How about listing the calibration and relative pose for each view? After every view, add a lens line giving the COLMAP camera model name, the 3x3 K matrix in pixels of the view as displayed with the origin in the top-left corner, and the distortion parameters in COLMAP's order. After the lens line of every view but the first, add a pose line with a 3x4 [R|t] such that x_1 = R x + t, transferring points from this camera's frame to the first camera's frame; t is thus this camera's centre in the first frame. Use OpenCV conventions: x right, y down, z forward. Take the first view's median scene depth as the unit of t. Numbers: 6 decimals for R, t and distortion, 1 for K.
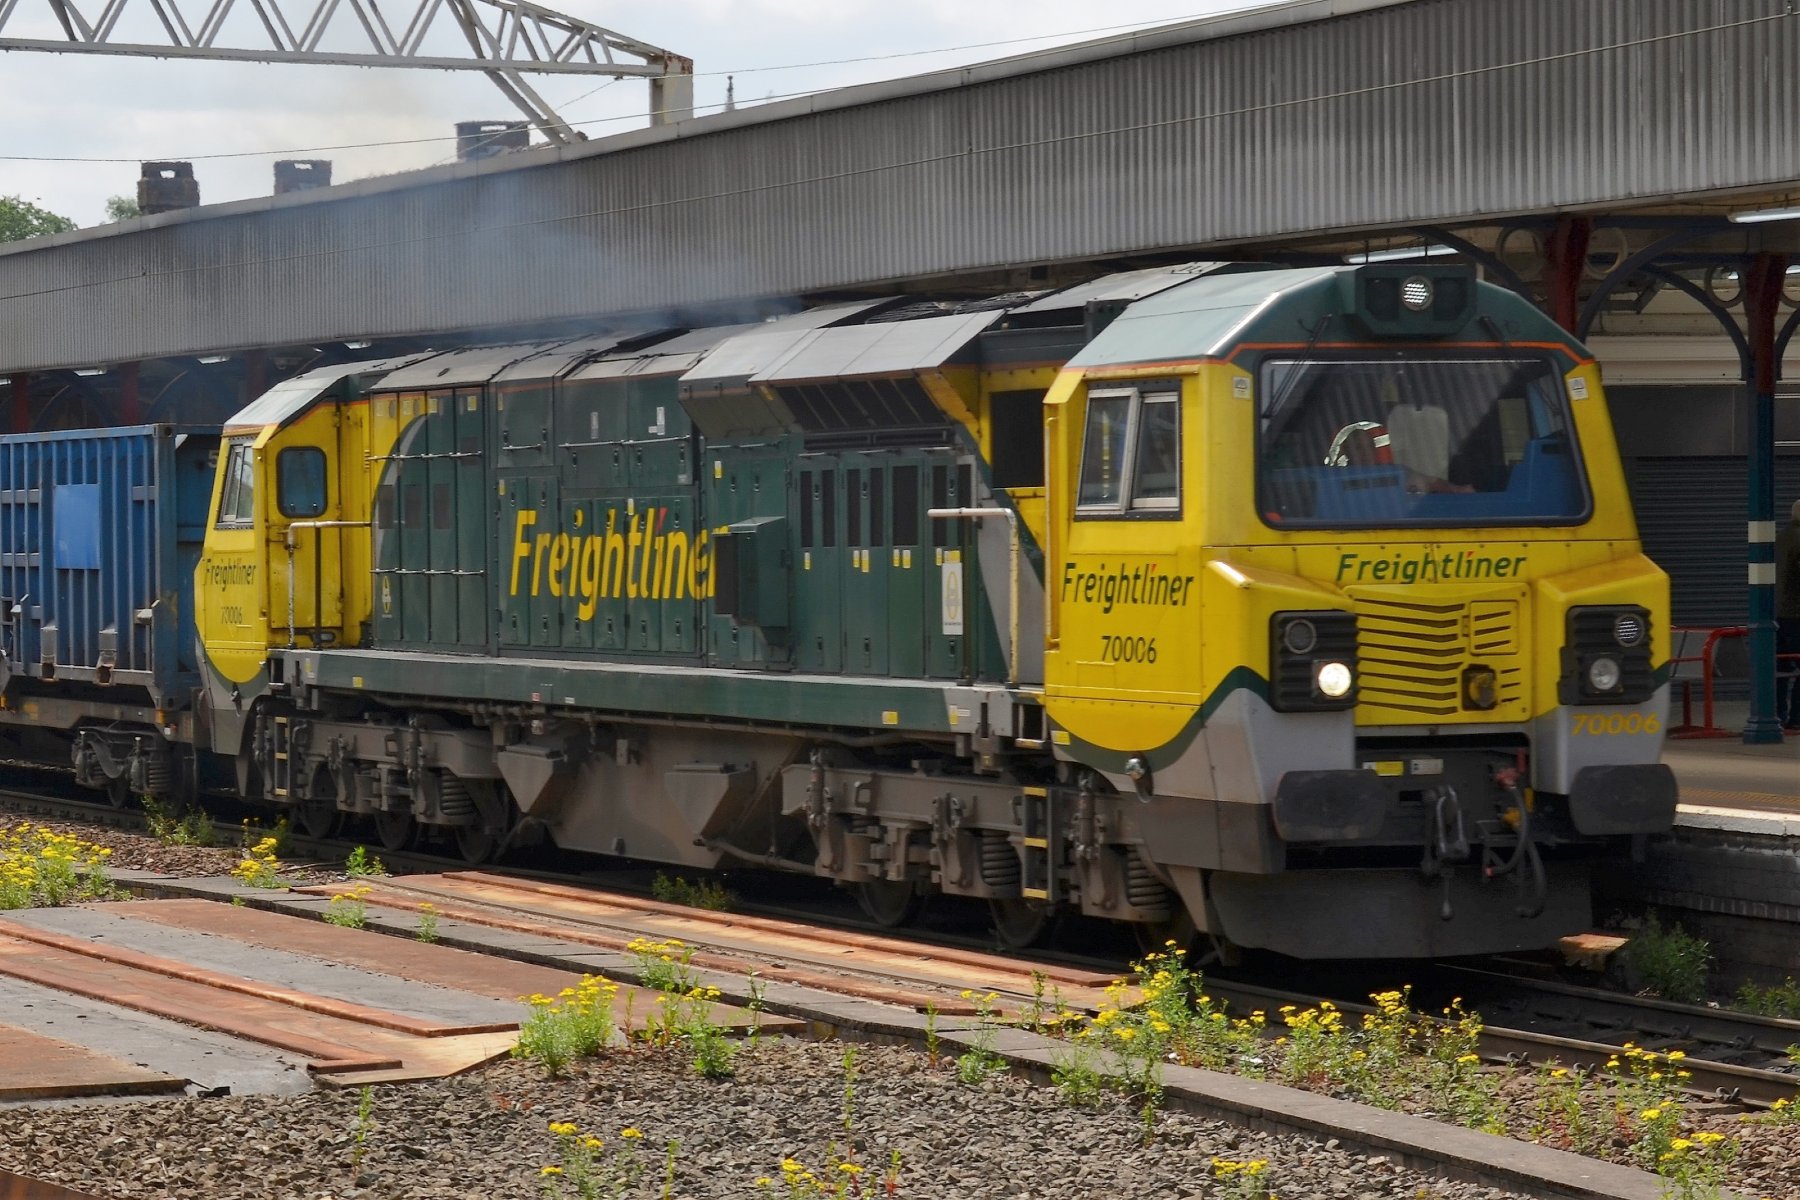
lens RADIAL K [[5824.0, 0, 900.0], [0, 5824.0, 600.0], [0, 0, 1]] dist [-0.224578, -0.476472]
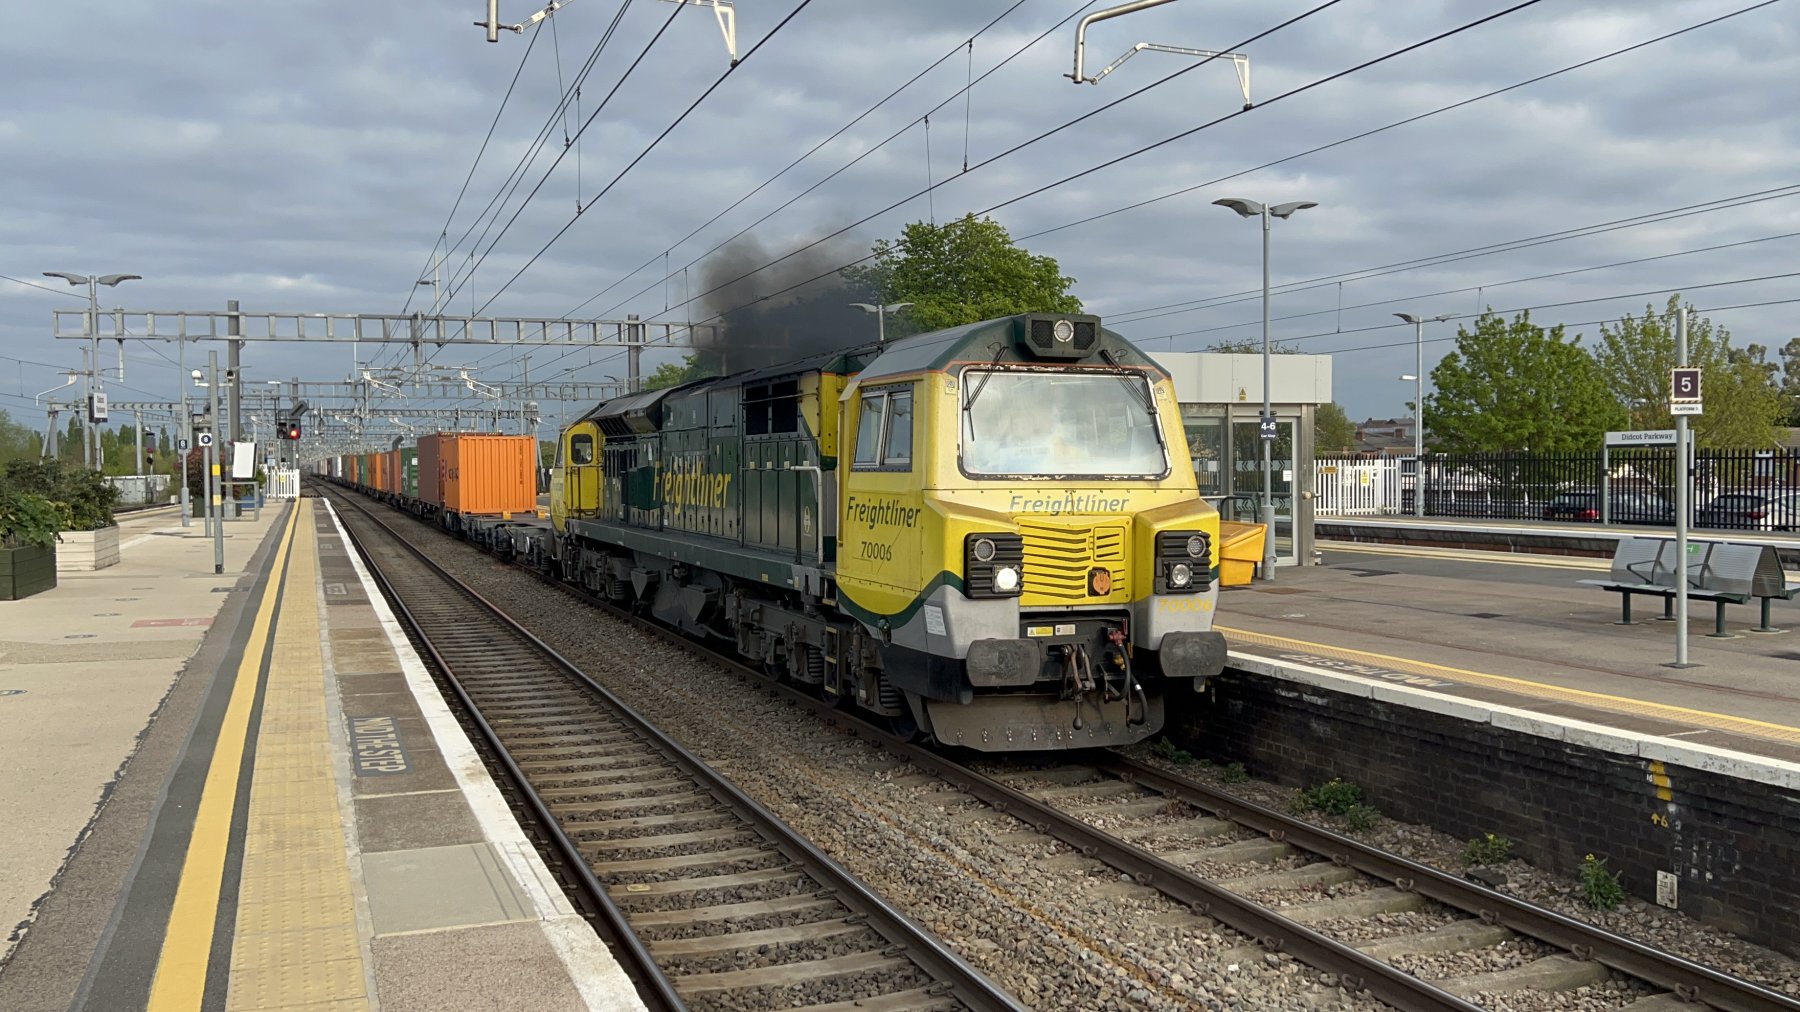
lens RADIAL K [[1380.2, 0, 900.0], [0, 1380.2, 506.0], [0, 0, 1]] dist [0.002246, 0.001294]
pose [[0.999894, 0.013940, -0.004219, 0.046341], [-0.013873, 0.999782, 0.015585, -0.010491], [0.004435, -0.015525, 0.999870, 0.619509]]
